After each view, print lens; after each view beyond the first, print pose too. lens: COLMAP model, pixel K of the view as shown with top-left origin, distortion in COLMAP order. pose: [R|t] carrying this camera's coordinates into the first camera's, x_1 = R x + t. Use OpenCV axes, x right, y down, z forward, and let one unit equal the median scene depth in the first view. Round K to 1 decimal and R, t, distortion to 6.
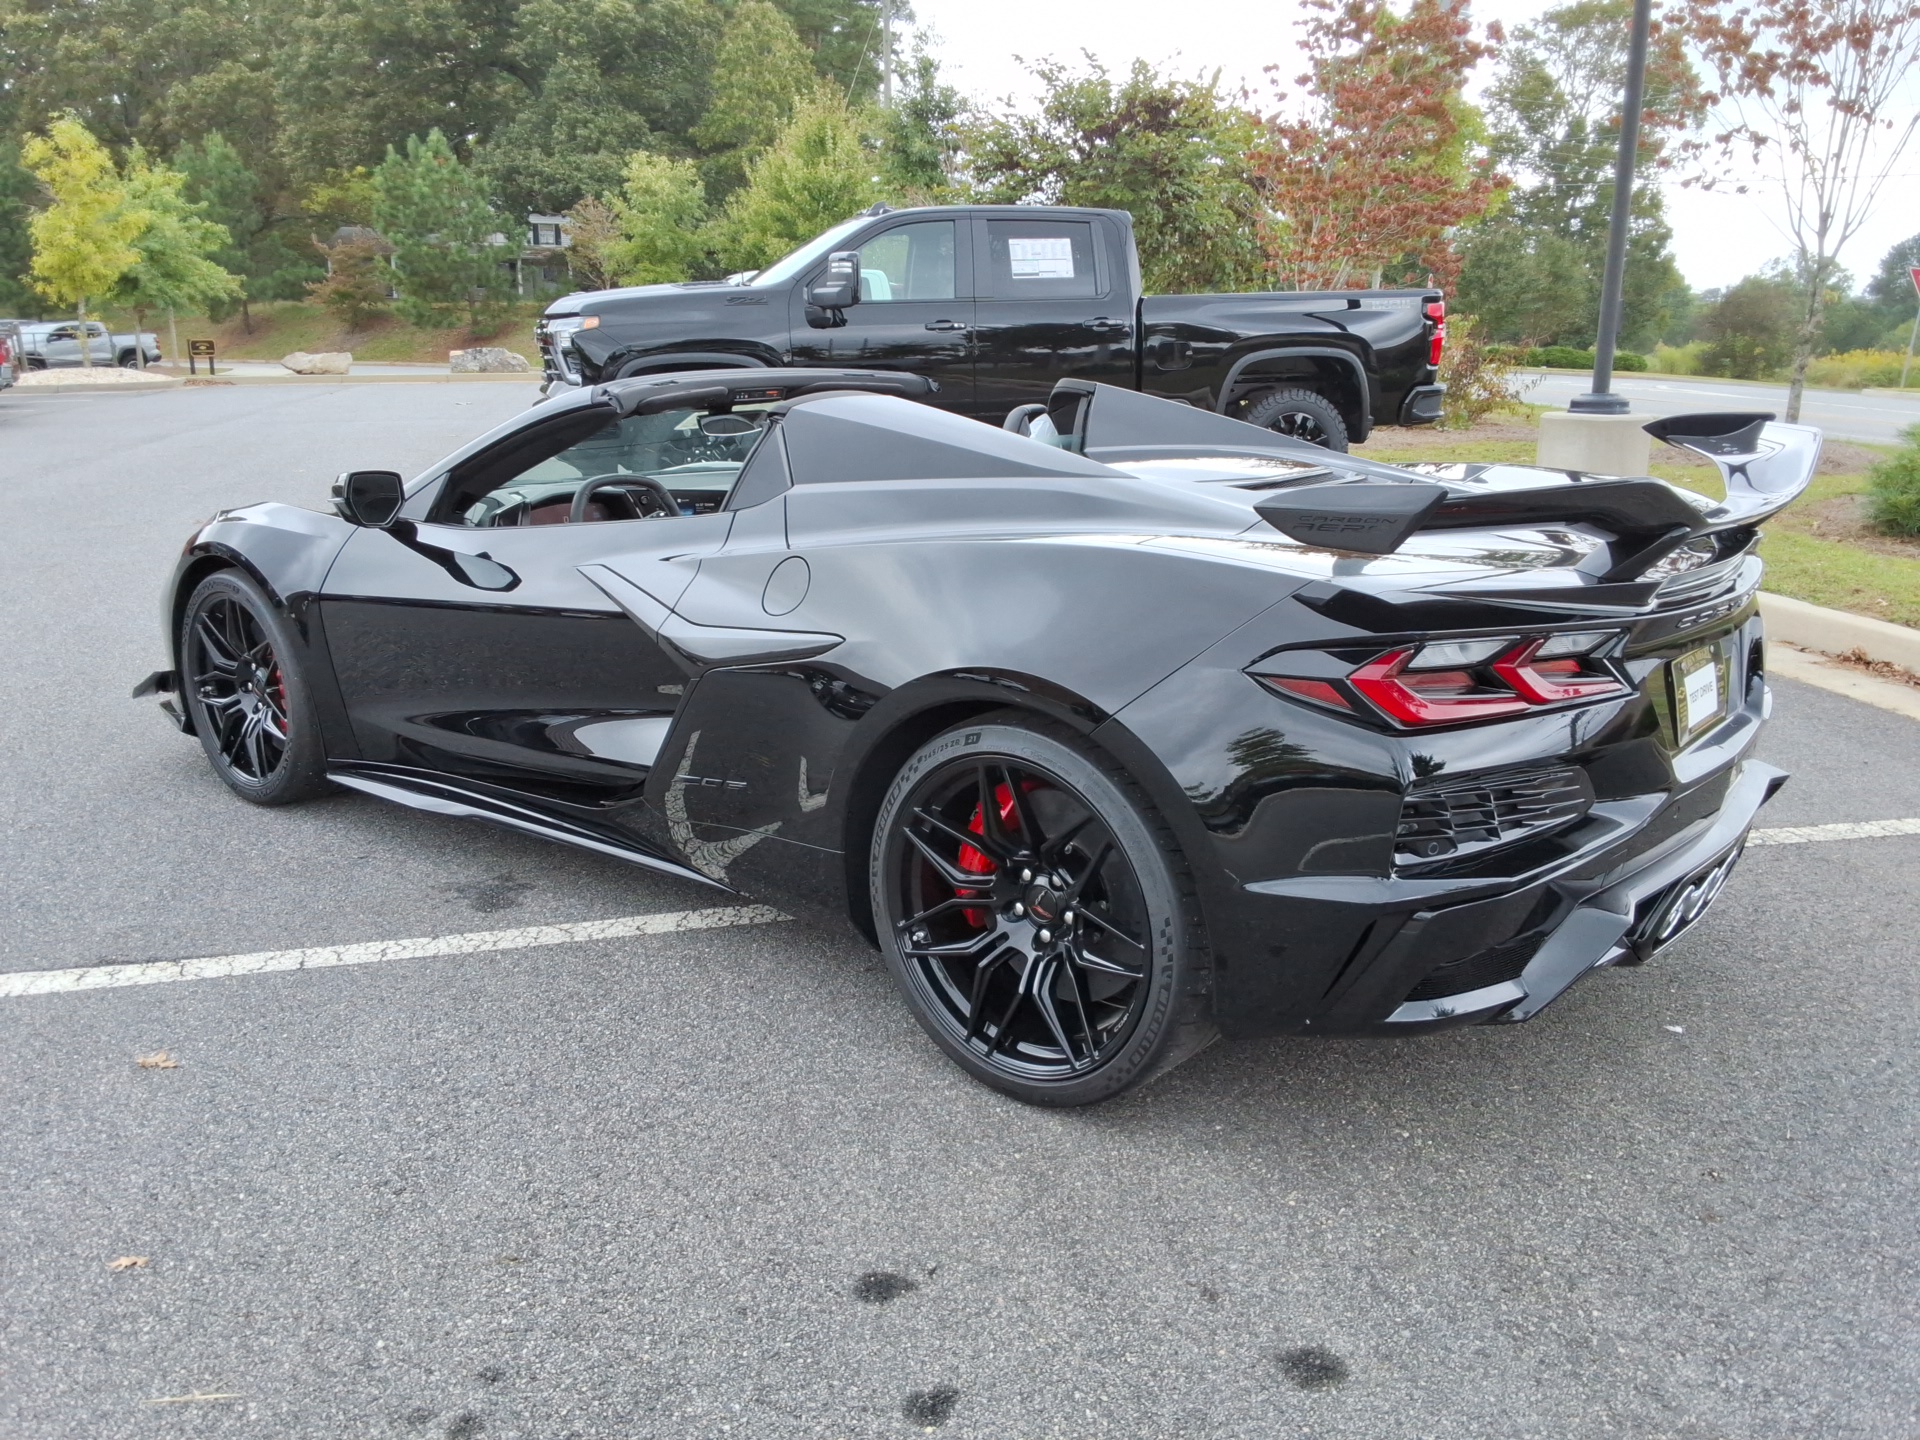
lens RADIAL K [[1539.5, 0, 969.9], [0, 1539.5, 707.2], [0, 0, 1]] dist [0.096681, -0.155855]
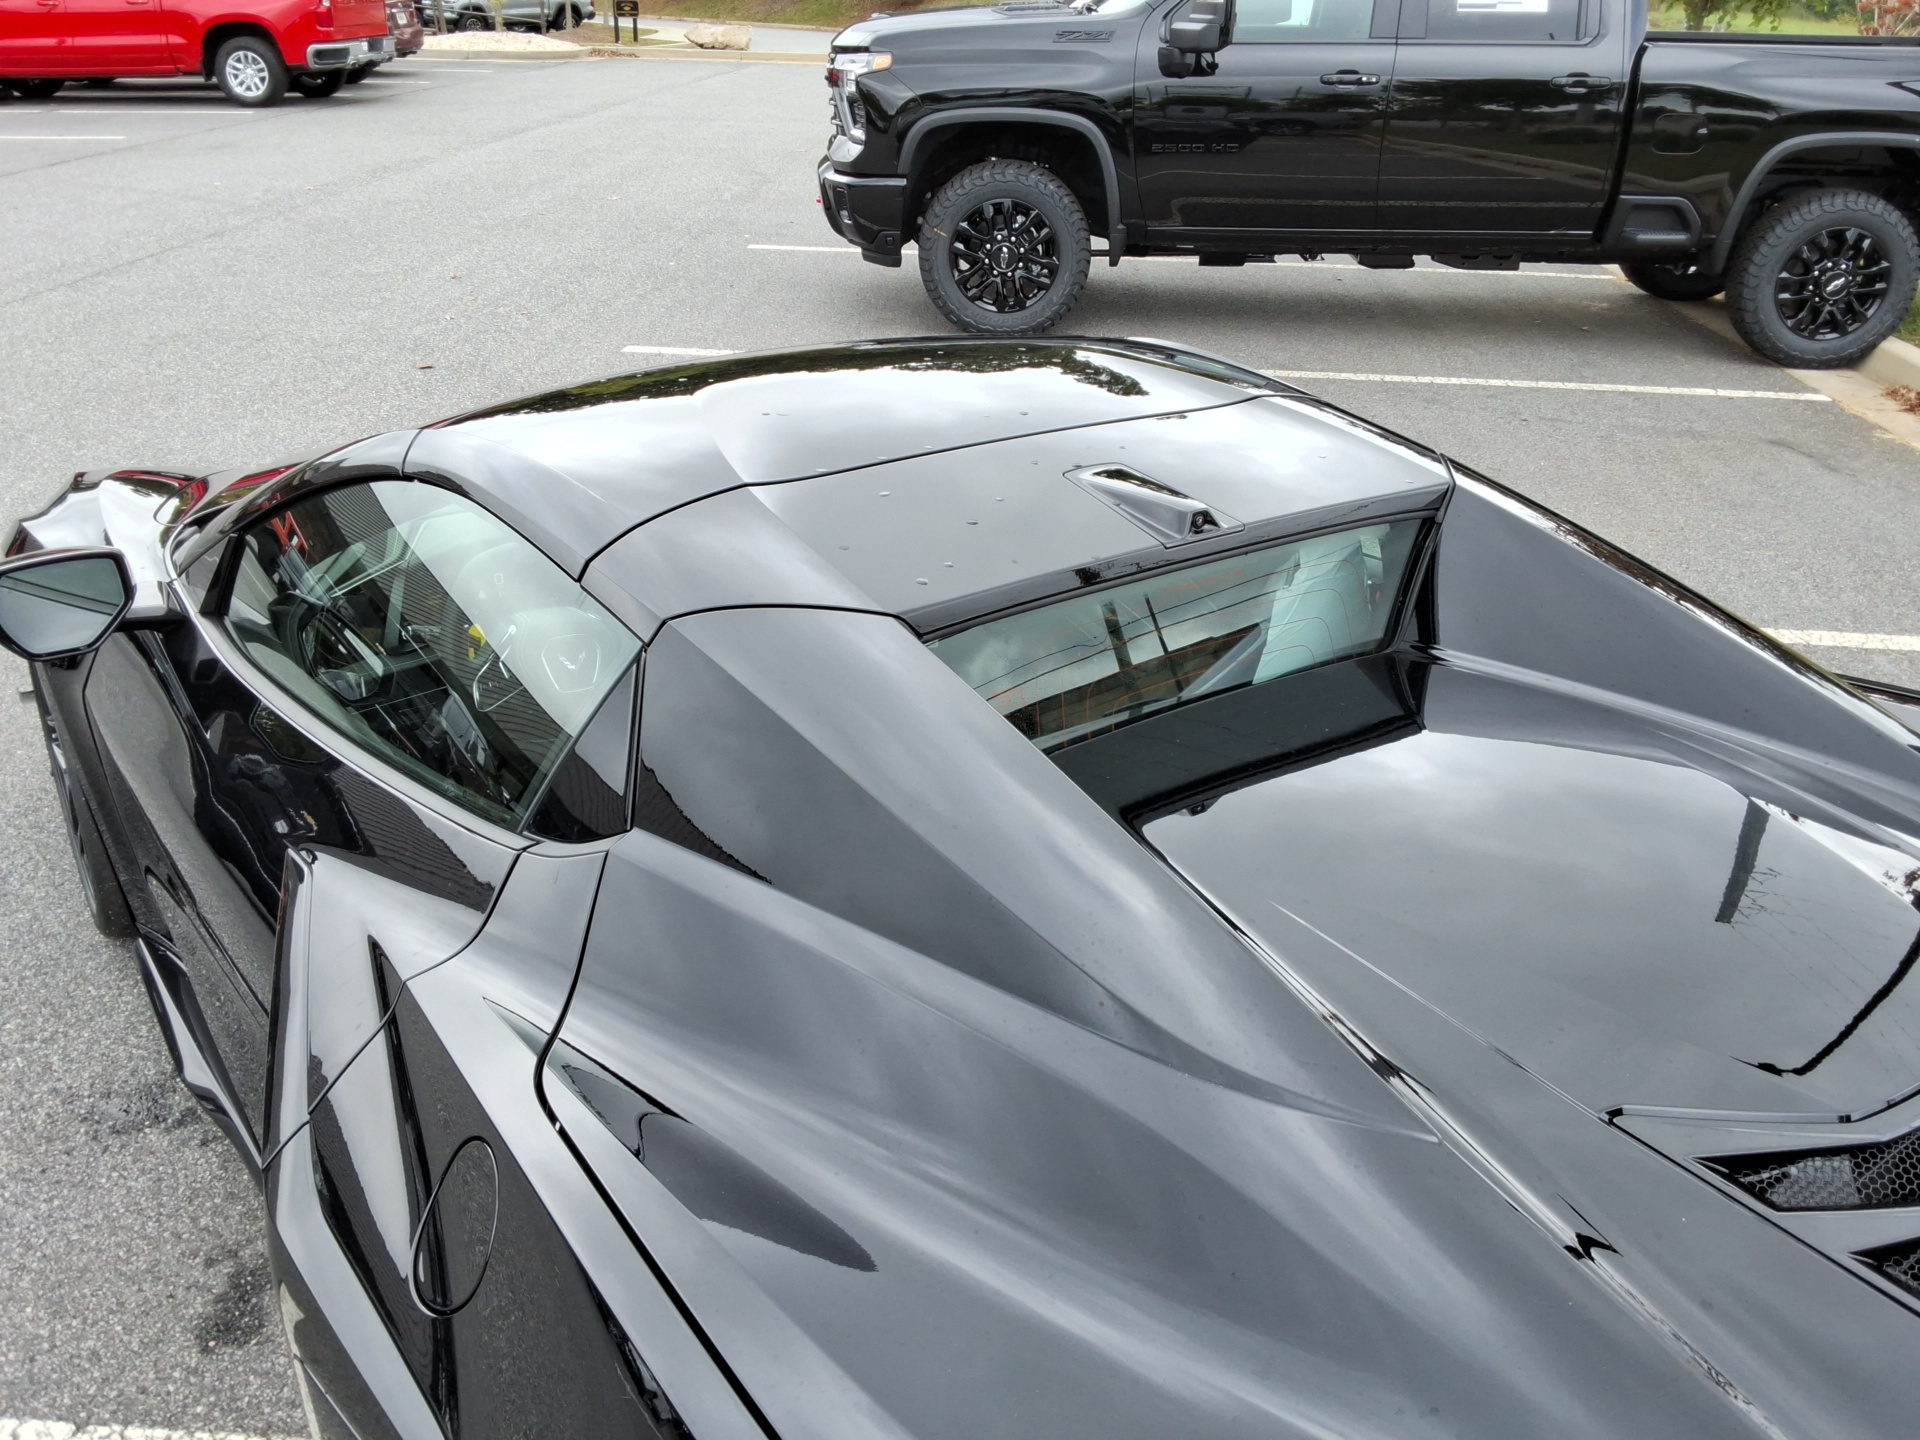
lens RADIAL K [[1539.5, 0, 973.1], [0, 1539.5, 717.4], [0, 0, 1]] dist [0.096681, -0.155855]
pose [[0.962296, 0.142125, -0.231919, 0.027575], [-0.093696, 0.973651, 0.207908, -0.094458], [0.255357, -0.178339, 0.950257, 0.212894]]
